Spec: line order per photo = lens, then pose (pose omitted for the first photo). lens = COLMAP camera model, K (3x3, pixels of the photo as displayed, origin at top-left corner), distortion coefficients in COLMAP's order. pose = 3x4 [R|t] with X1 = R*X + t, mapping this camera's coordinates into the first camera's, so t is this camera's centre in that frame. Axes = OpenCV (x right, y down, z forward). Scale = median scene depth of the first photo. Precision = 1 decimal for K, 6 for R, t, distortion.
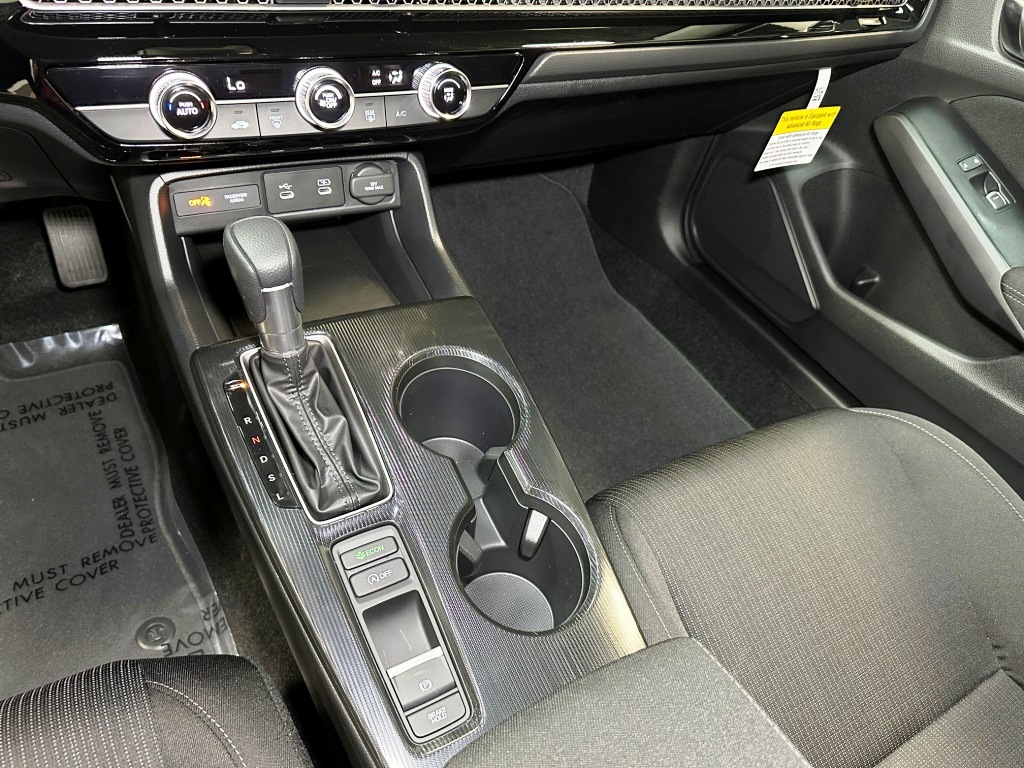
lens RADIAL K [[780.2, 0, 512.0], [0, 780.2, 384.0], [0, 0, 1]] dist [0.000765, -0.009959]
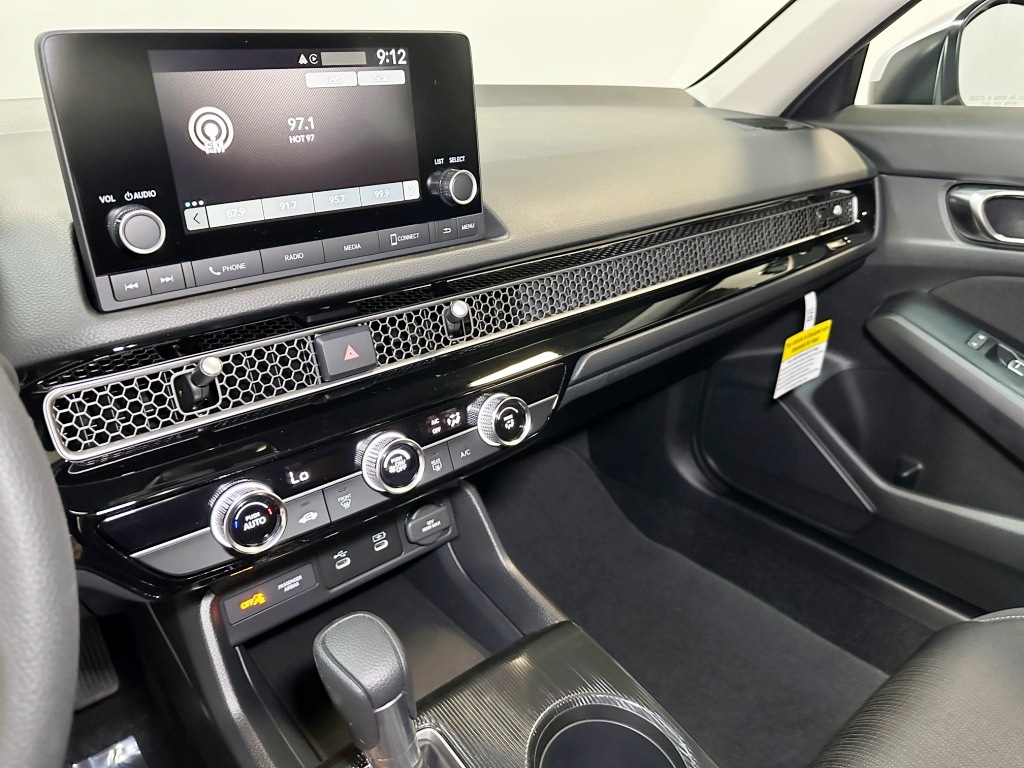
lens RADIAL K [[767.2, 0, 511.6], [0, 767.2, 349.0], [0, 0, 1]] dist [0.109318, -0.164712]
pose [[0.967548, -0.235004, 0.092862, -0.121047], [0.252604, 0.908927, -0.331729, -0.116294], [-0.006447, 0.344421, 0.938793, 0.070551]]
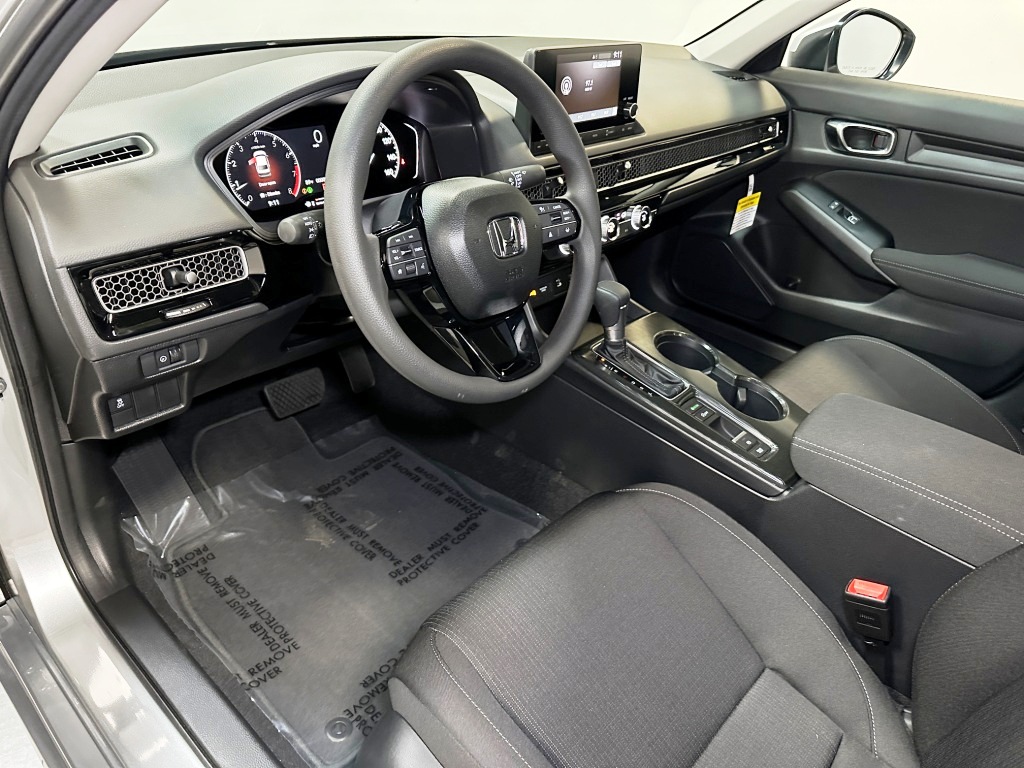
lens RADIAL K [[780.2, 0, 512.0], [0, 780.2, 384.0], [0, 0, 1]] dist [0.000765, -0.009959]
pose [[0.949861, -0.245449, 0.193700, -0.817510], [0.275569, 0.949867, -0.147695, 0.252525], [-0.147738, 0.193667, 0.969880, -0.831931]]
